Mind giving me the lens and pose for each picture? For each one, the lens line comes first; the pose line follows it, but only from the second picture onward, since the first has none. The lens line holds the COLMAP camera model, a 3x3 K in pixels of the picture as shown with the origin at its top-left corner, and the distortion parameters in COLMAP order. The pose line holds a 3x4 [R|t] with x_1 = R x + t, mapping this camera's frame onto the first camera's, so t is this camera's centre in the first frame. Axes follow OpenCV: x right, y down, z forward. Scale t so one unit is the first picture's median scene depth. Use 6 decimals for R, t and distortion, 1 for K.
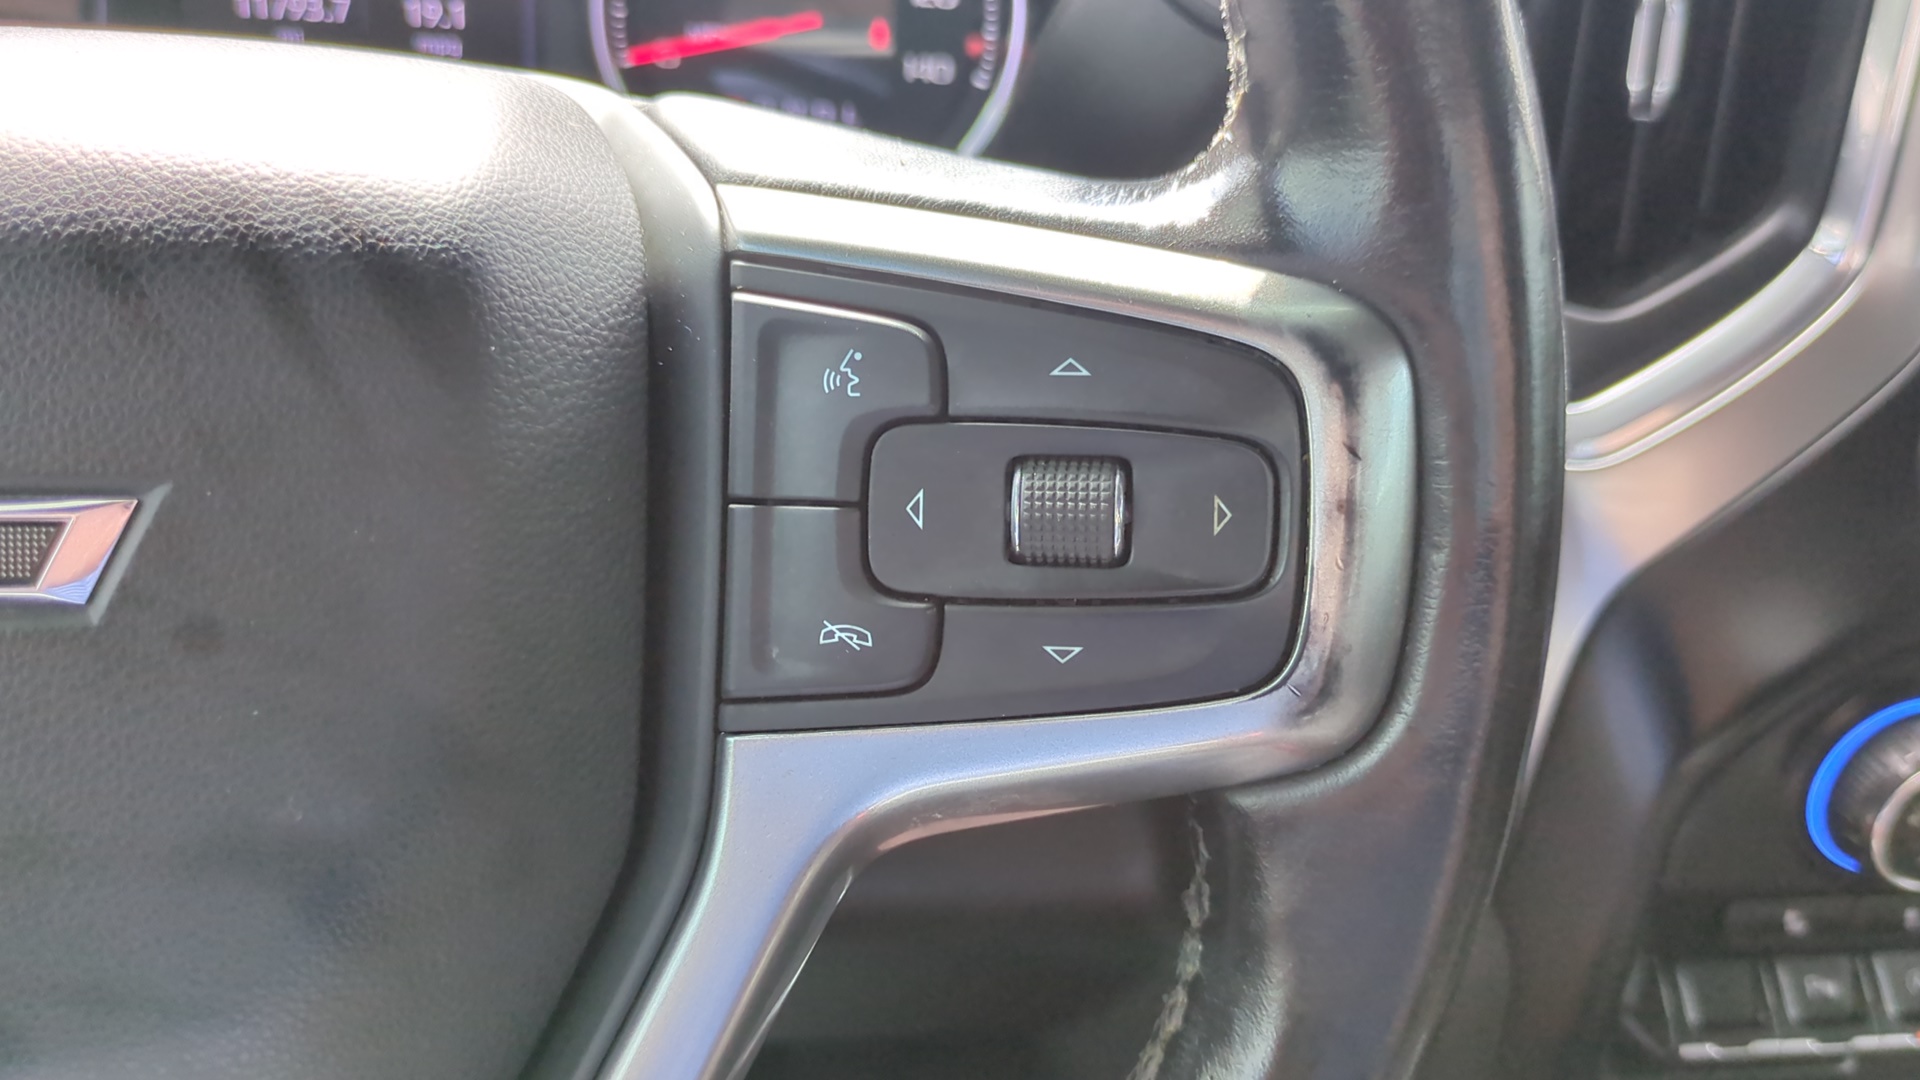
lens RADIAL K [[1609.0, 0, 960.0], [0, 1609.0, 540.0], [0, 0, 1]] dist [0.046896, -0.147884]
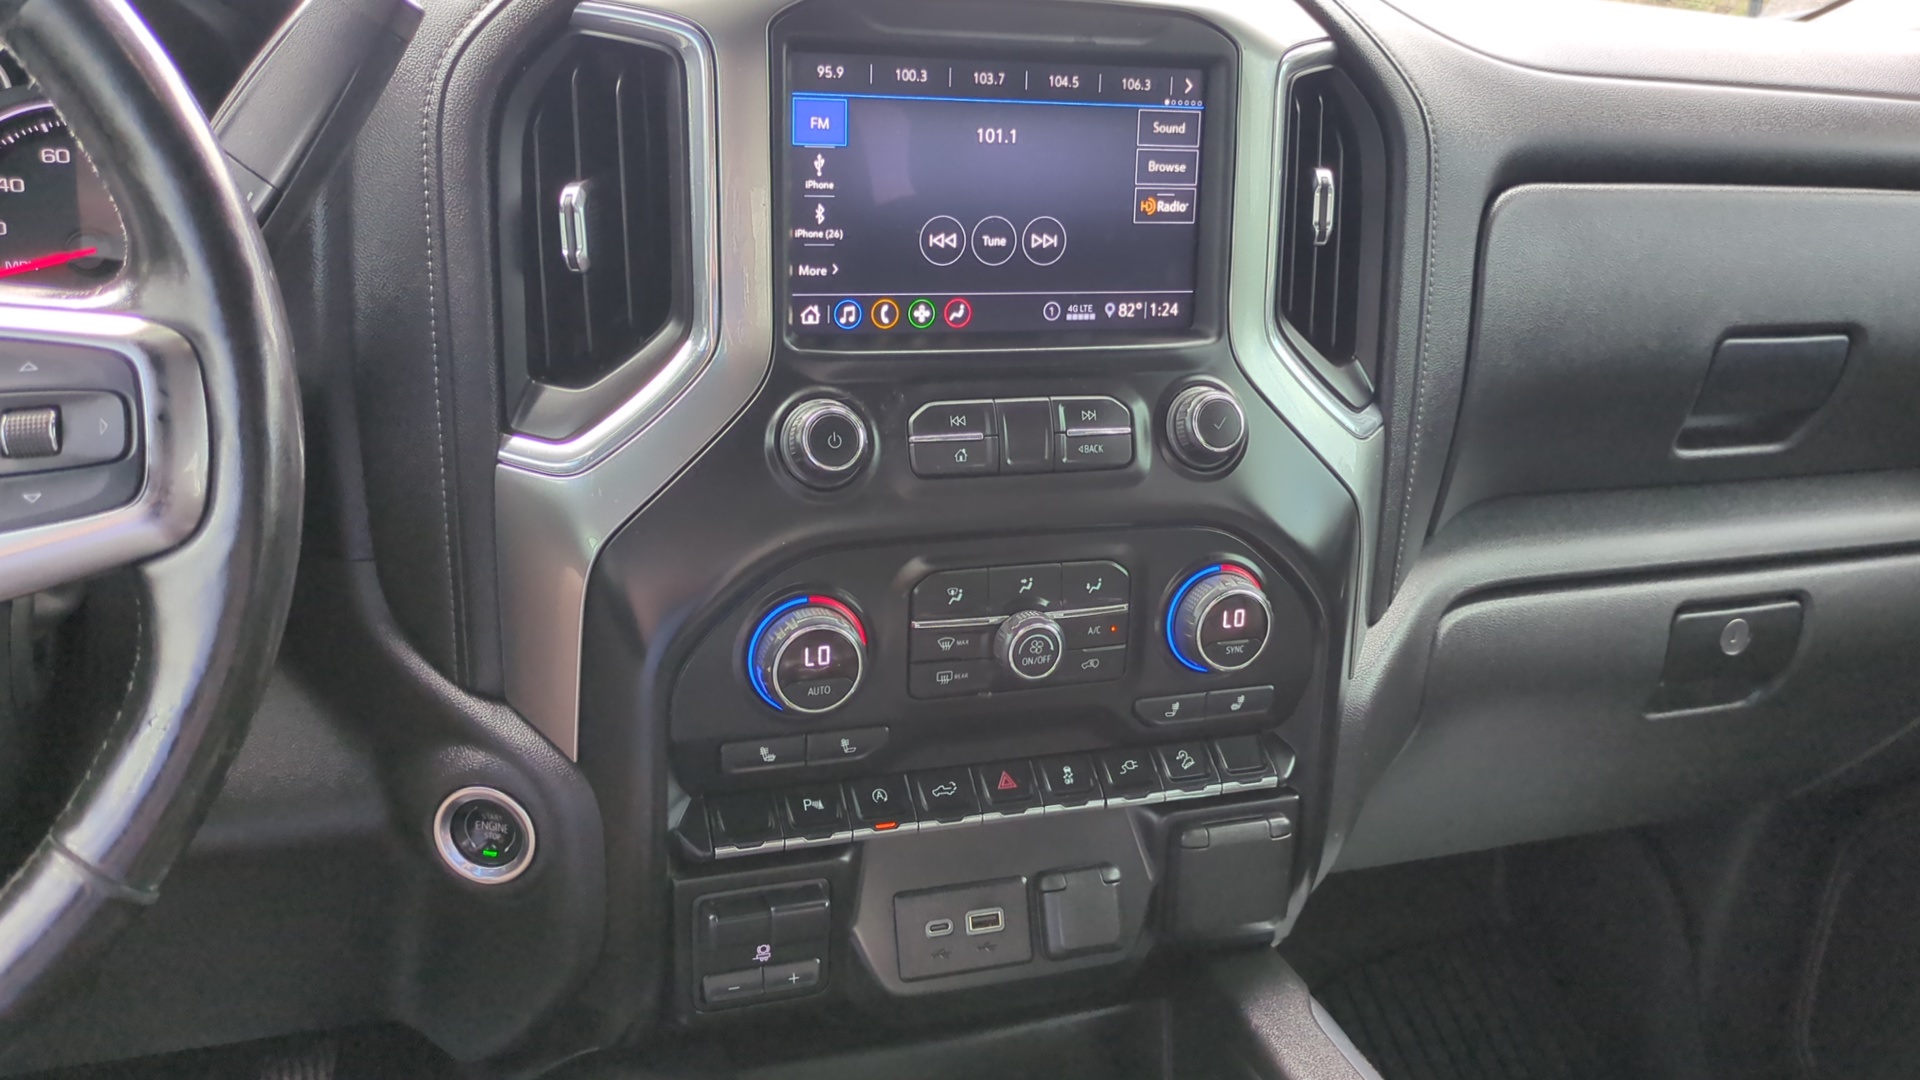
lens RADIAL K [[1609.0, 0, 960.0], [0, 1609.0, 540.0], [0, 0, 1]] dist [0.046896, -0.147884]
pose [[0.973758, -0.094435, 0.207067, 0.805697], [0.126749, 0.980712, -0.148788, 0.591746], [-0.189023, 0.171129, 0.966946, -1.258217]]
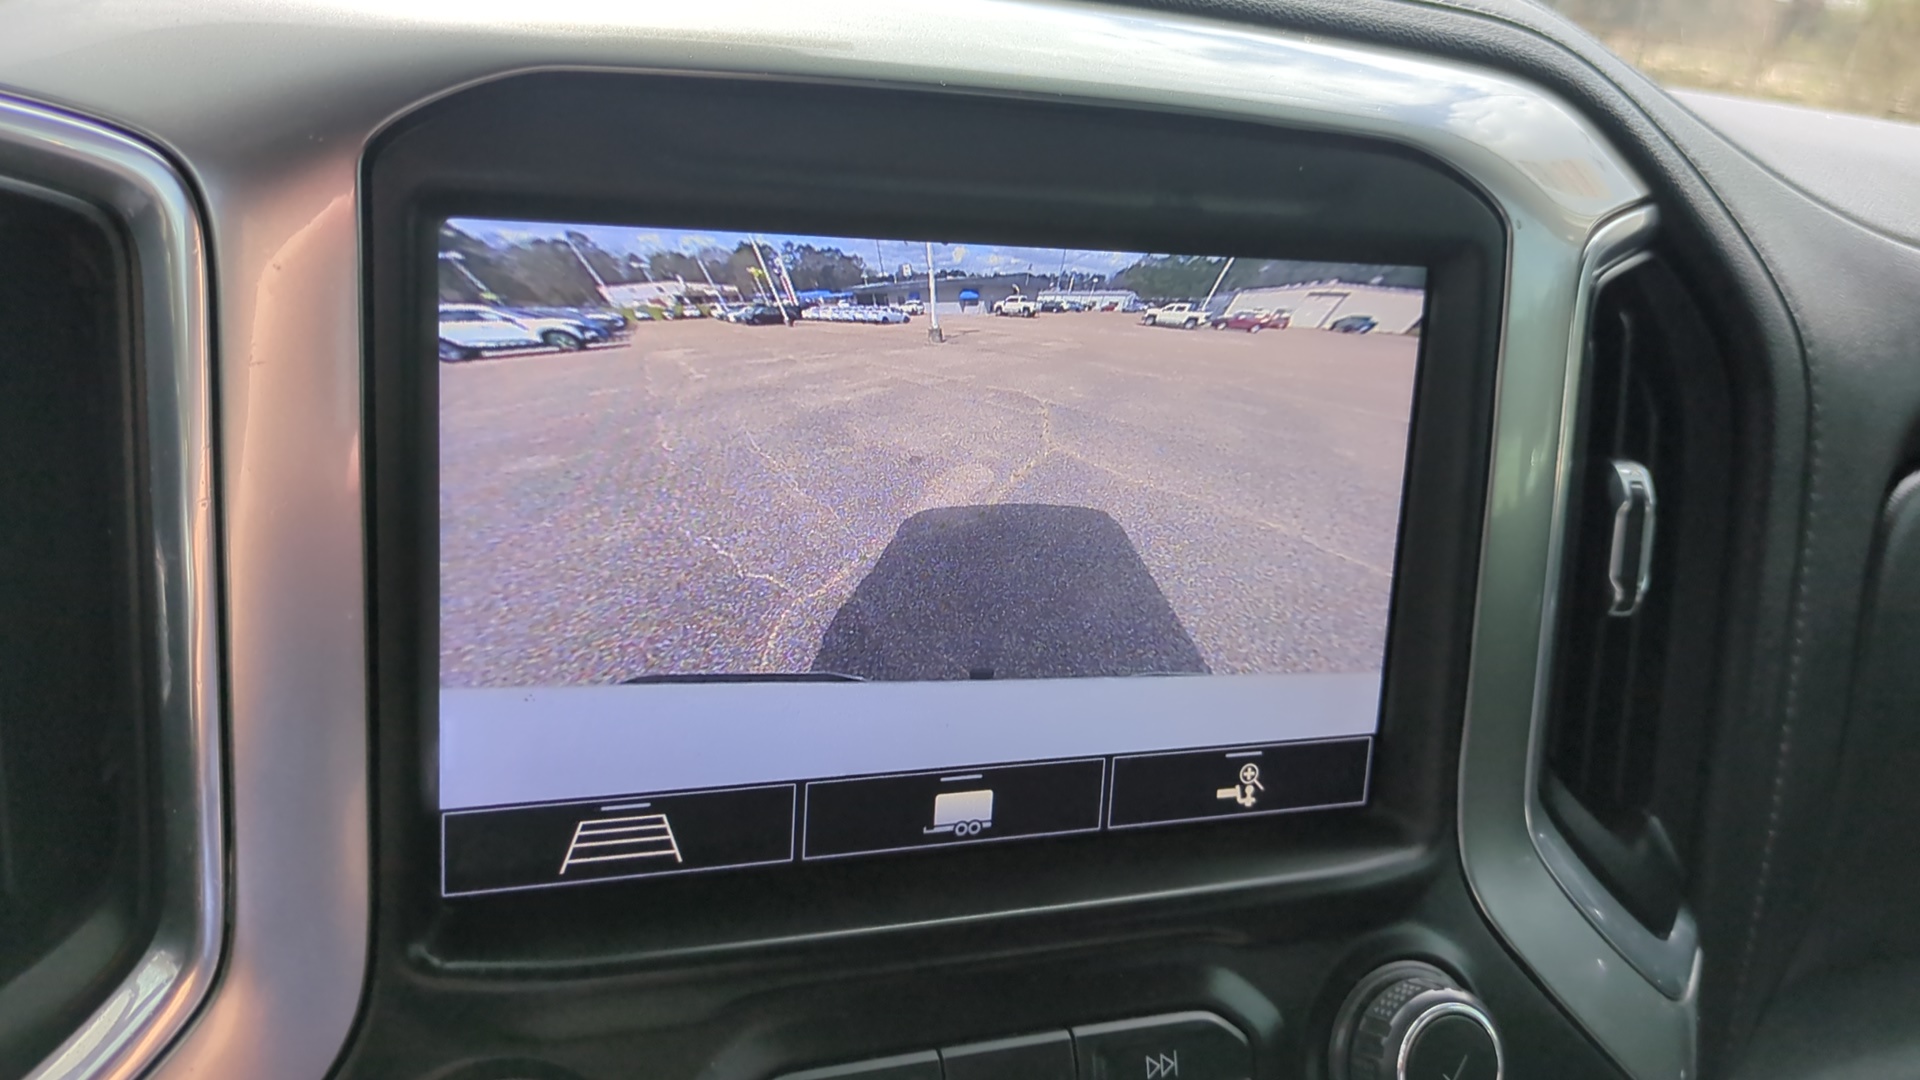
lens RADIAL K [[1609.0, 0, 960.0], [0, 1609.0, 540.0], [0, 0, 1]] dist [0.046896, -0.147884]
pose [[0.967264, -0.060892, 0.246357, 1.298367], [0.106364, 0.978678, -0.175714, -0.373298], [-0.230405, 0.196165, 0.953117, 0.507419]]
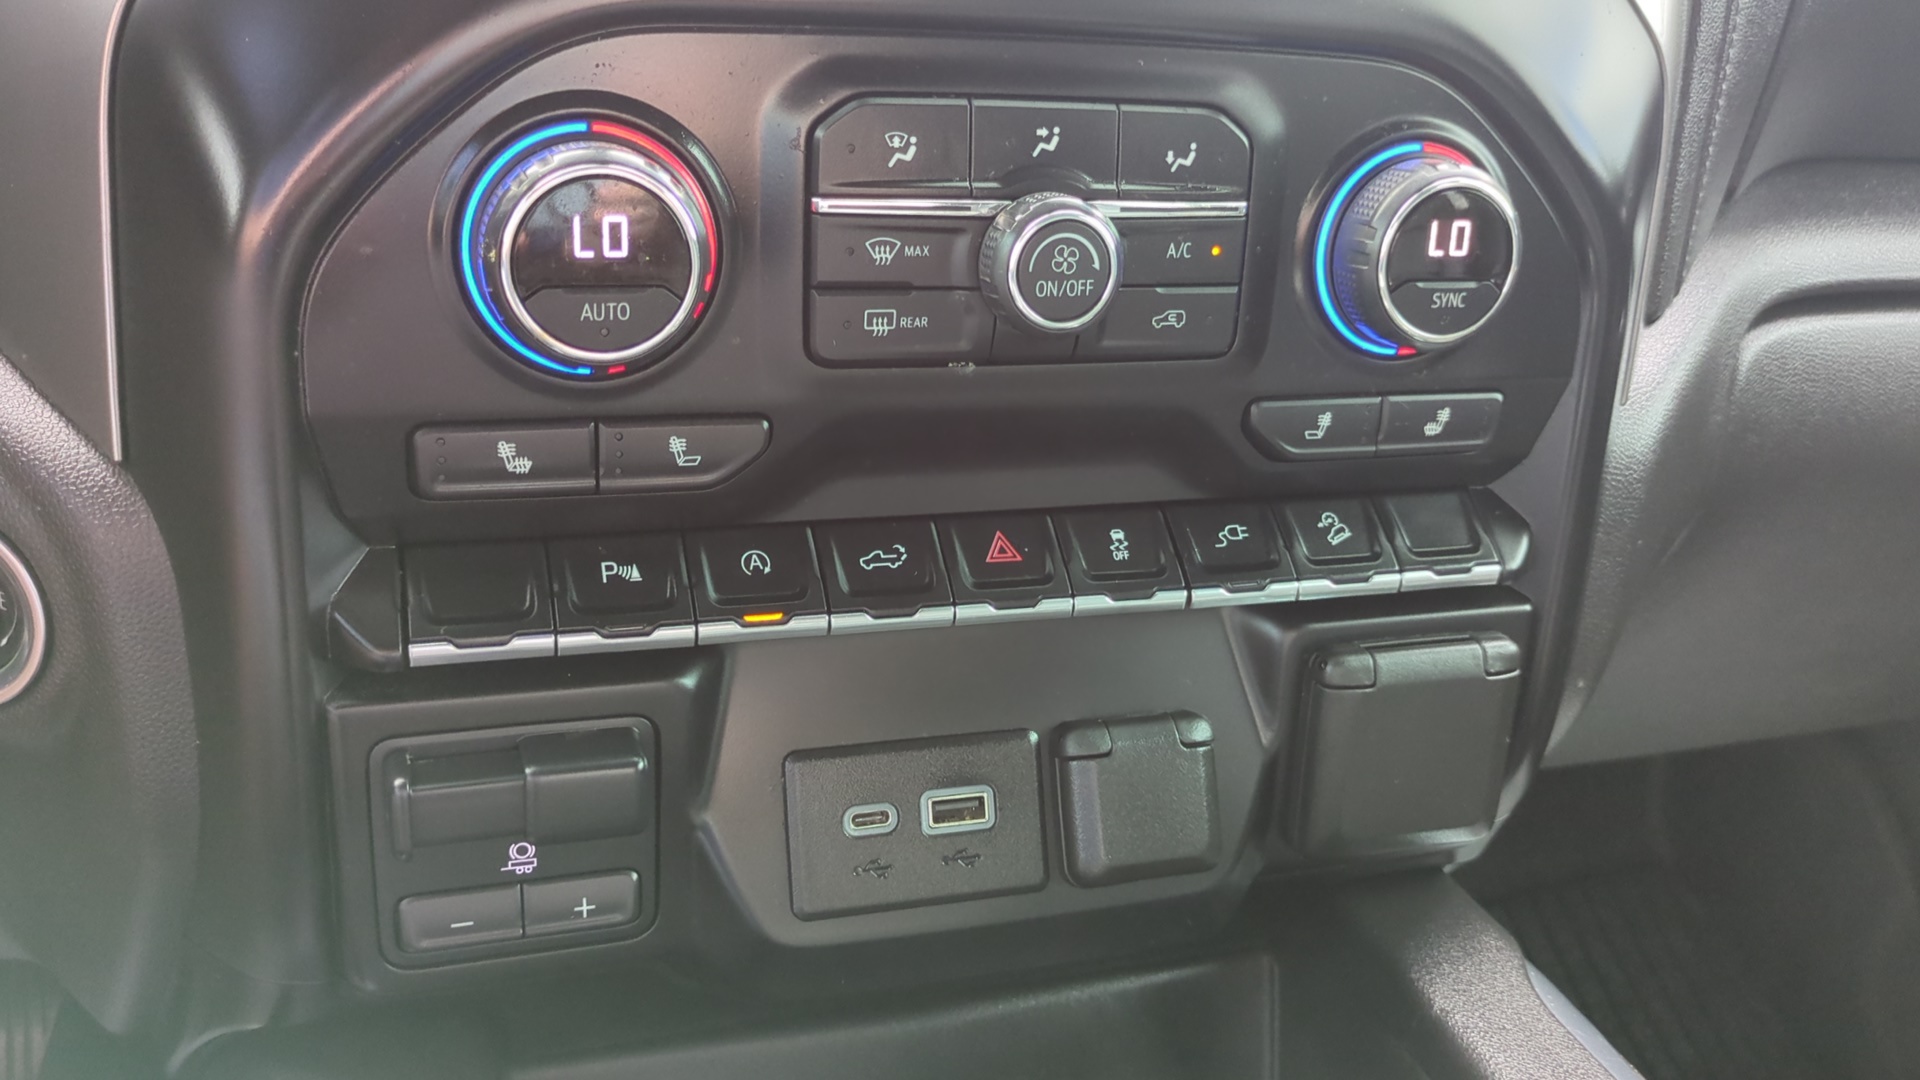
lens RADIAL K [[1609.0, 0, 960.0], [0, 1609.0, 540.0], [0, 0, 1]] dist [0.046896, -0.147884]
pose [[0.979353, -0.084055, 0.183855, 1.199810], [0.106140, 0.987822, -0.113767, 0.797305], [-0.172054, 0.130932, 0.976347, 0.433099]]
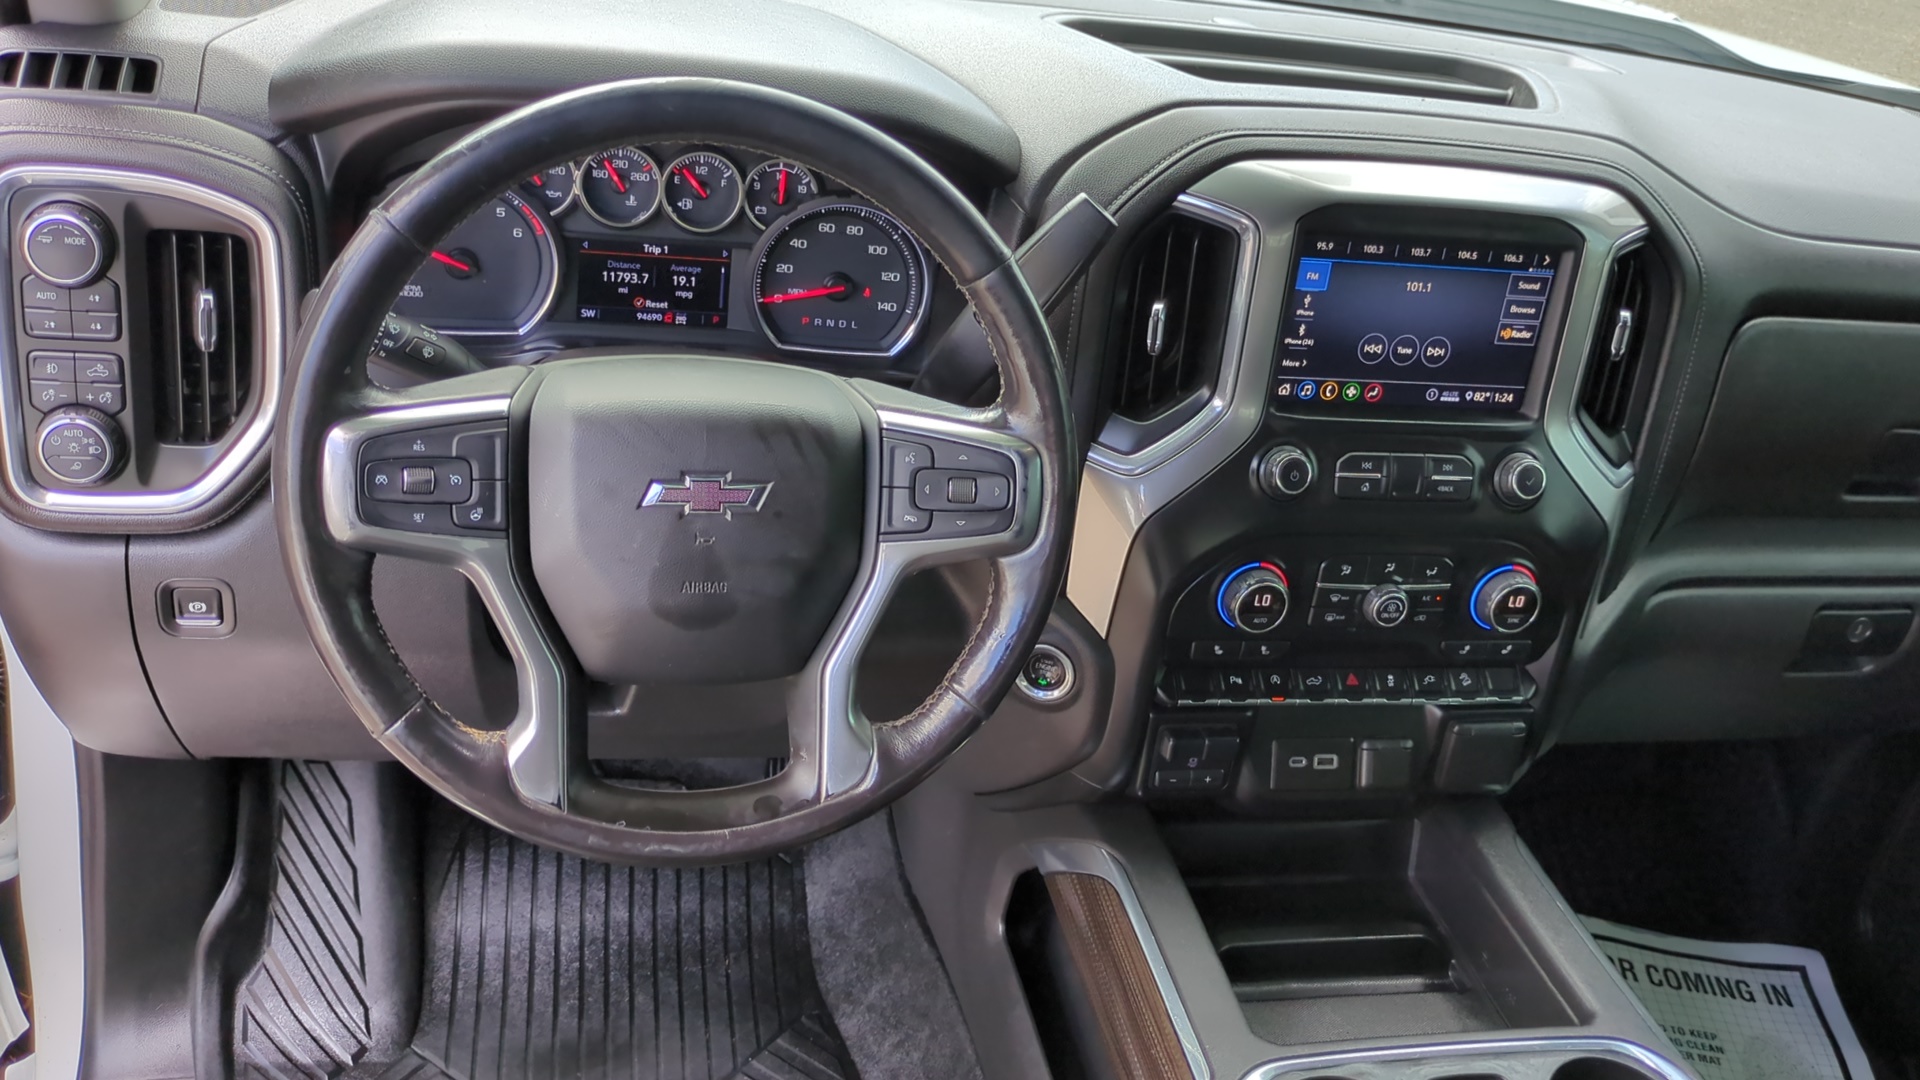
lens RADIAL K [[1609.0, 0, 960.0], [0, 1609.0, 540.0], [0, 0, 1]] dist [0.046896, -0.147884]
pose [[0.994860, 0.006972, 0.101017, -0.369489], [-0.006781, 0.999975, -0.002231, 0.123896], [-0.101030, 0.001535, 0.994882, -3.277176]]
